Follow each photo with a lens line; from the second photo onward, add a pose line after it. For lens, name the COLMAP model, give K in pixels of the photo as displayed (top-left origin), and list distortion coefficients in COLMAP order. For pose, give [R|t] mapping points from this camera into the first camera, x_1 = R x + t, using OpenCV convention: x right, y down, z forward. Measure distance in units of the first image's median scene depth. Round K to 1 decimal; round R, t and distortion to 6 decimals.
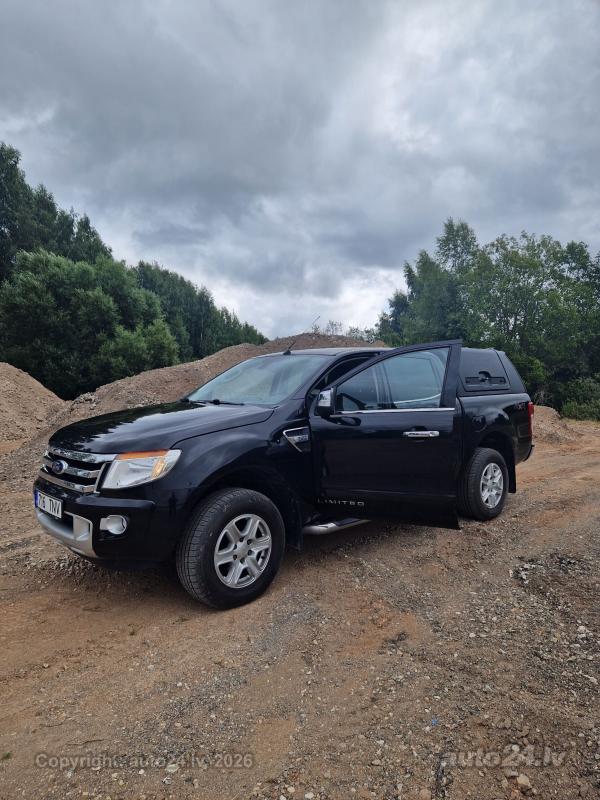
lens RADIAL K [[608.6, 0, 299.8], [0, 608.6, 375.2], [0, 0, 1]] dist [0.075644, -0.107863]
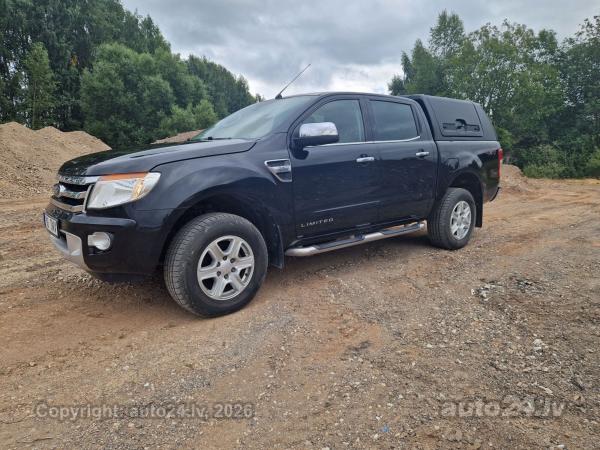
lens RADIAL K [[456.4, 0, 300.0], [0, 456.4, 225.0], [0, 0, 1]] dist [0.075644, -0.107863]
pose [[0.999082, 0.010796, -0.041457, 0.072091], [-0.003962, 0.986863, 0.161508, 0.076889], [0.042656, -0.161195, 0.986000, 0.205909]]
